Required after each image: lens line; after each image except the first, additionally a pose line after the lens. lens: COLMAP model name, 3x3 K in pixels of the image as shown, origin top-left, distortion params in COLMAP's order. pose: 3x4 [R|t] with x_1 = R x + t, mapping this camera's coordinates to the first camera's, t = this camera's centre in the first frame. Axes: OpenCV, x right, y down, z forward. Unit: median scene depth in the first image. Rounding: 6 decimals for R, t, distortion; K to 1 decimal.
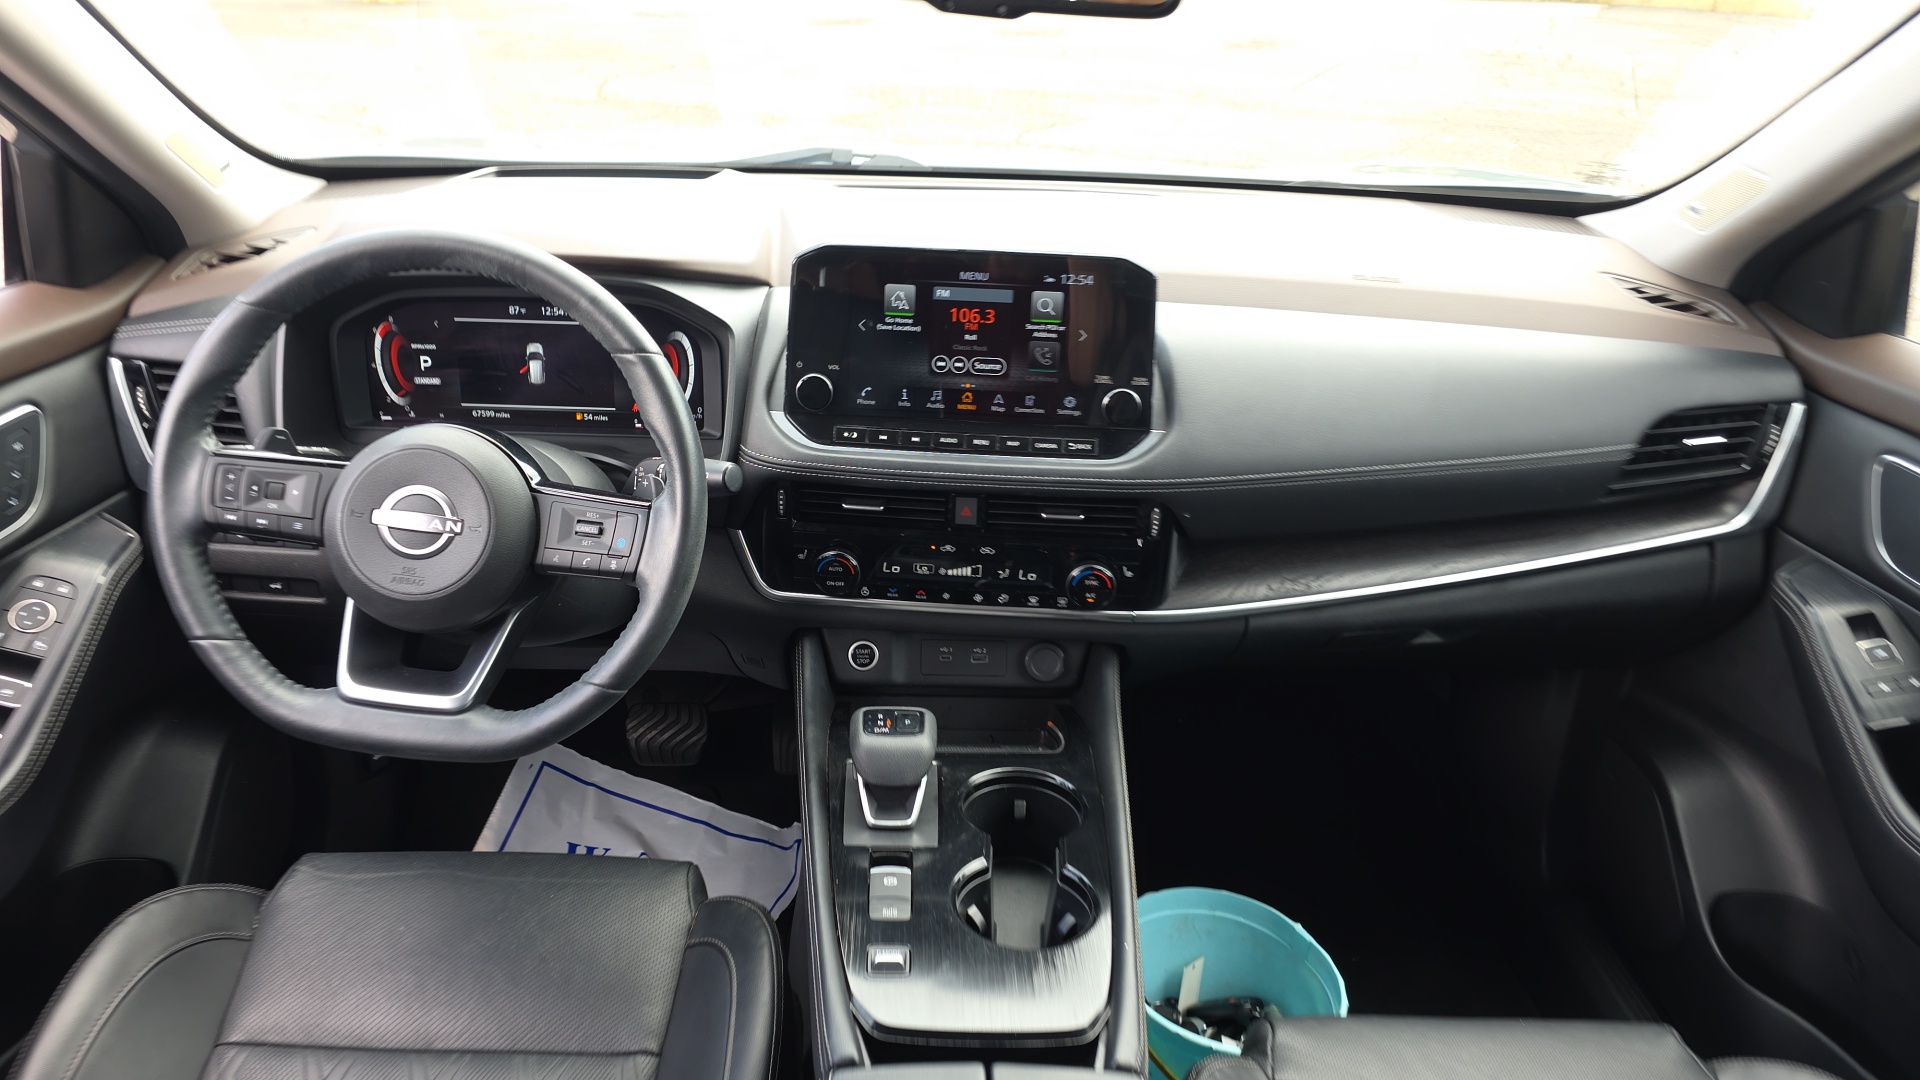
lens RADIAL K [[1305.3, 0, 933.4], [0, 1305.3, 555.9], [0, 0, 1]] dist [0.057751, -0.064606]
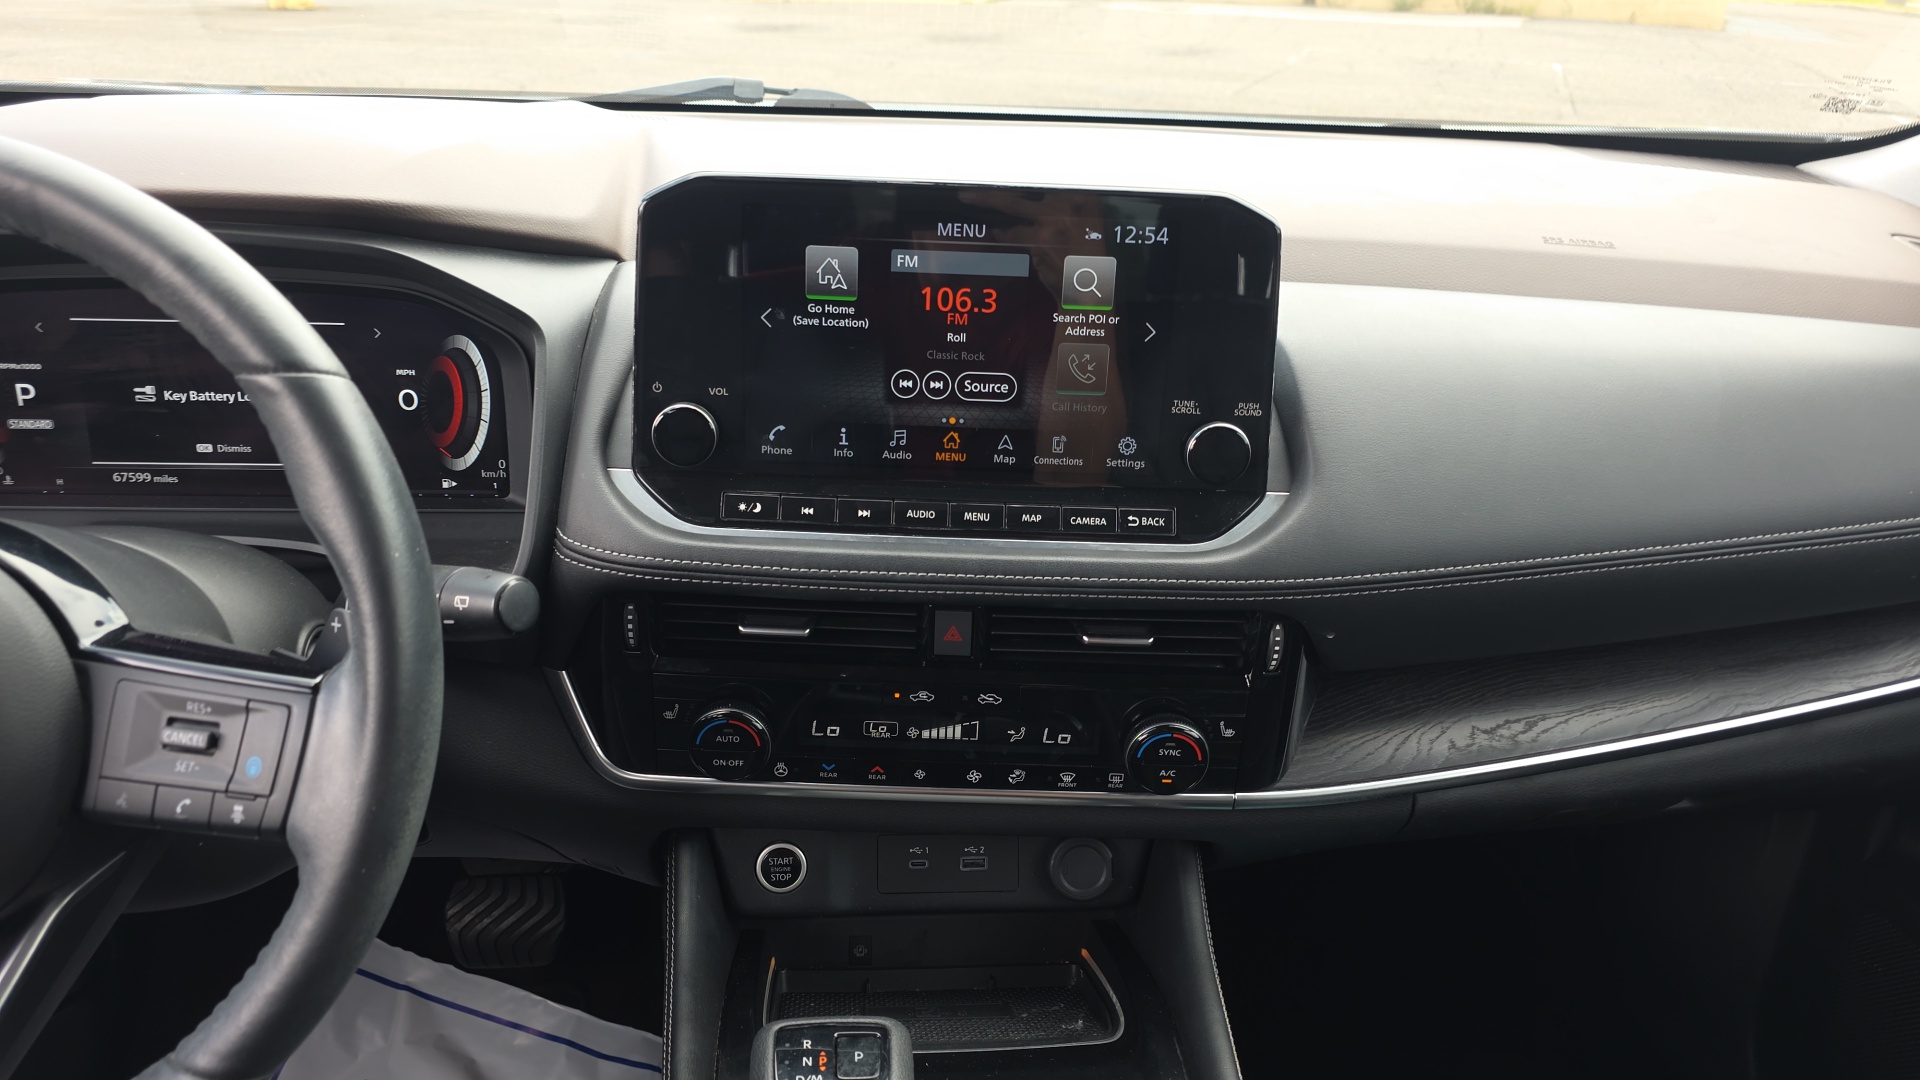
lens RADIAL K [[1305.3, 0, 943.0], [0, 1305.3, 542.6], [0, 0, 1]] dist [0.057751, -0.064606]
pose [[0.998437, -0.020066, 0.052159, -0.008859], [0.021158, 0.999567, -0.020470, -0.063777], [-0.051725, 0.021541, 0.998429, 0.418589]]
